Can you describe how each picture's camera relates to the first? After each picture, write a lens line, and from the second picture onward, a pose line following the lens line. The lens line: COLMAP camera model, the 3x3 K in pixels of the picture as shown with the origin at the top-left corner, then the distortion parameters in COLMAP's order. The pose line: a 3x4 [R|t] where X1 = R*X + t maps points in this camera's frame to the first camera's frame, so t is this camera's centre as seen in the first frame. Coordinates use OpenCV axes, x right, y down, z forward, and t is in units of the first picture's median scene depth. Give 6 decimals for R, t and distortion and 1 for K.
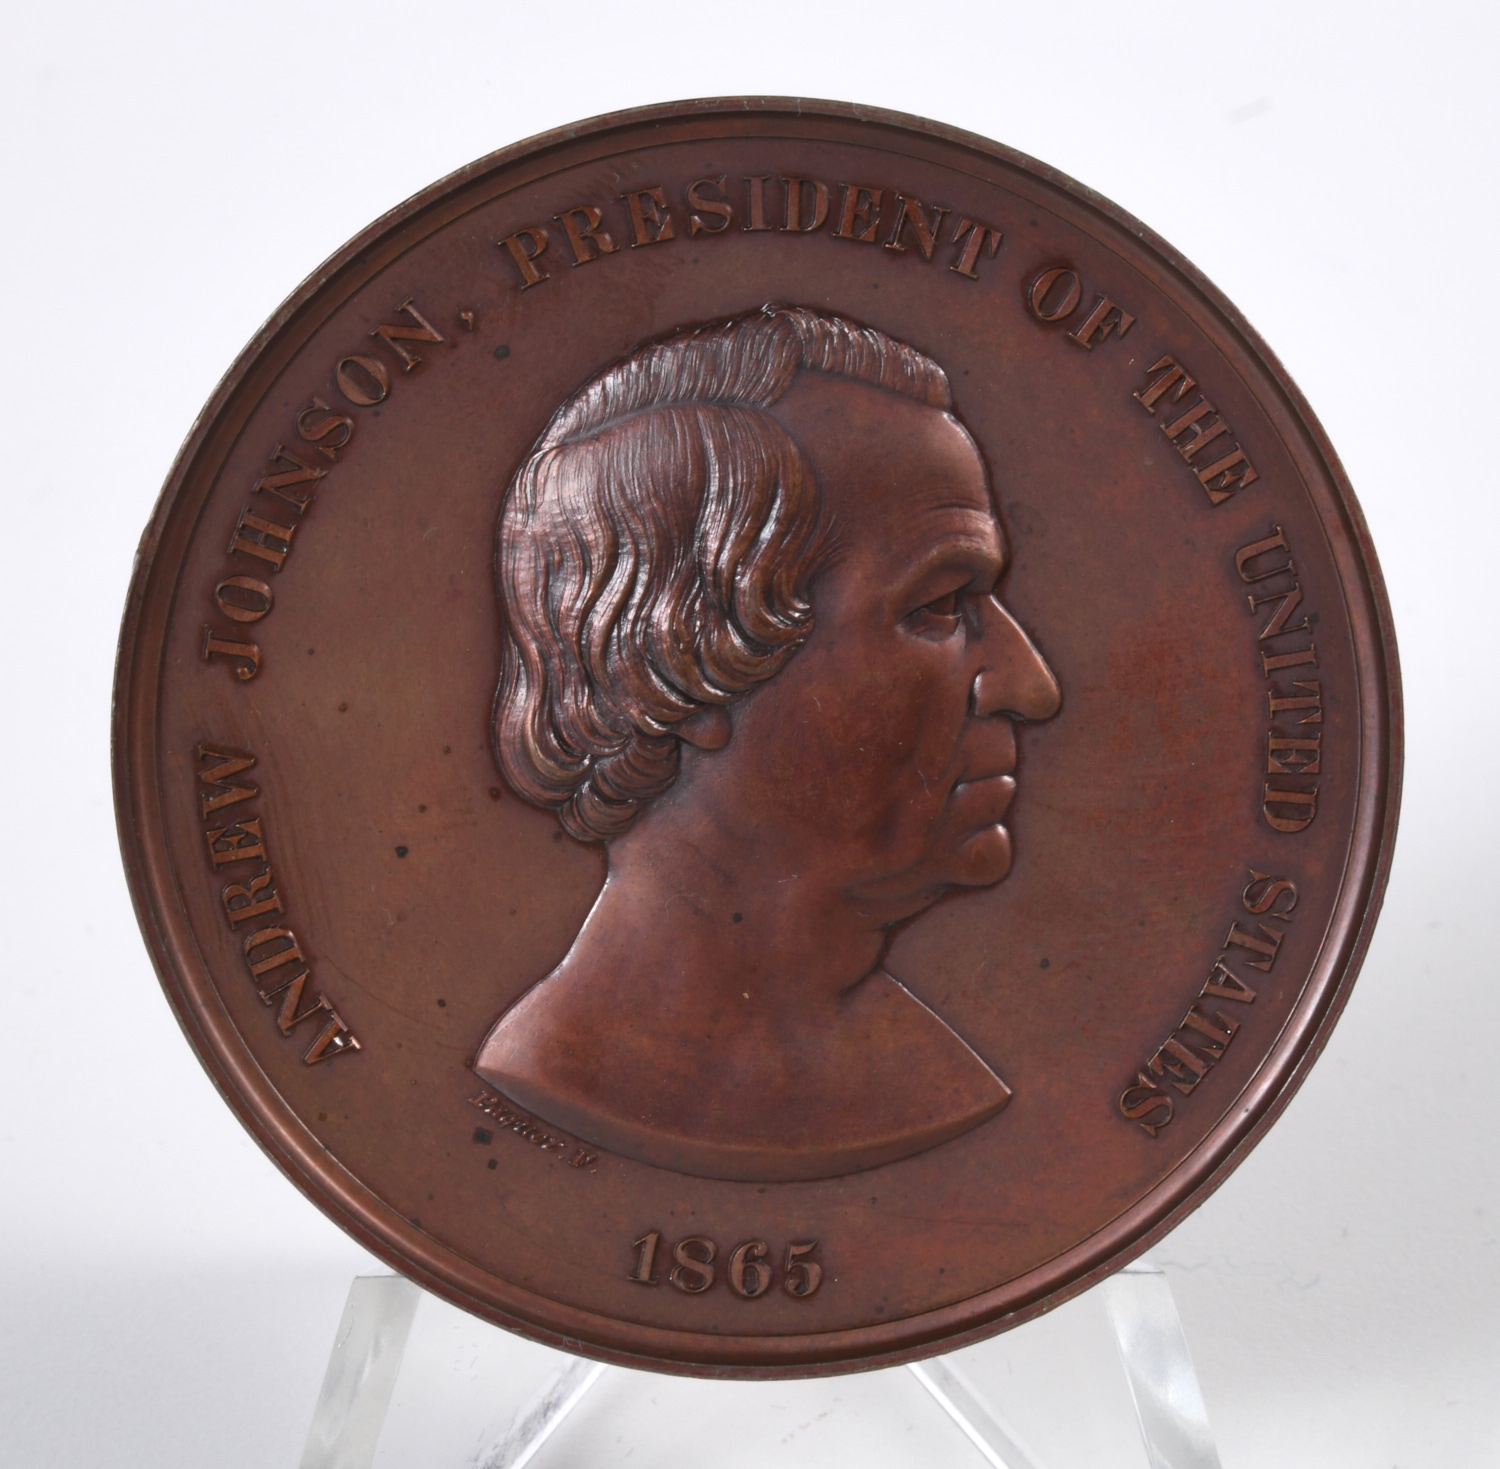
lens RADIAL K [[4367.0, 0, 761.6], [0, 4367.0, 734.2], [0, 0, 1]] dist [0.120430, 0.000000]
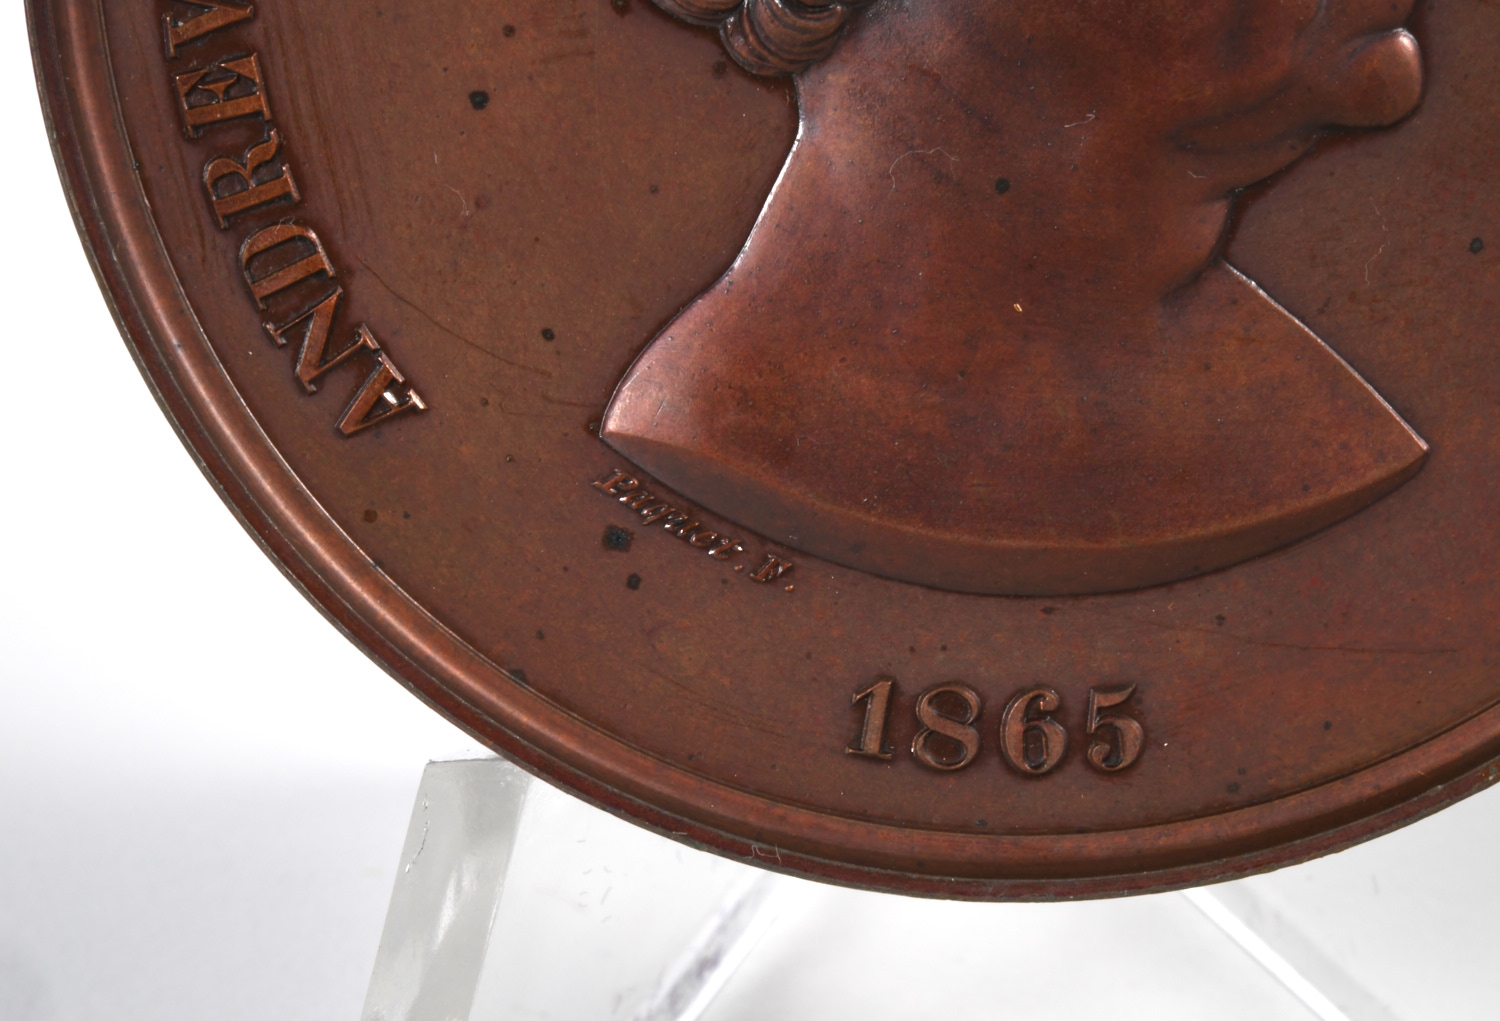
lens RADIAL K [[3319.7, 0, 738.5], [0, 3319.7, 511.7], [0, 0, 1]] dist [0.039631, 0.000000]
pose [[0.999510, -0.030839, 0.005265, -0.048412], [0.030846, 0.999524, -0.001113, 0.089237], [-0.005228, 0.001275, 0.999986, 0.508373]]
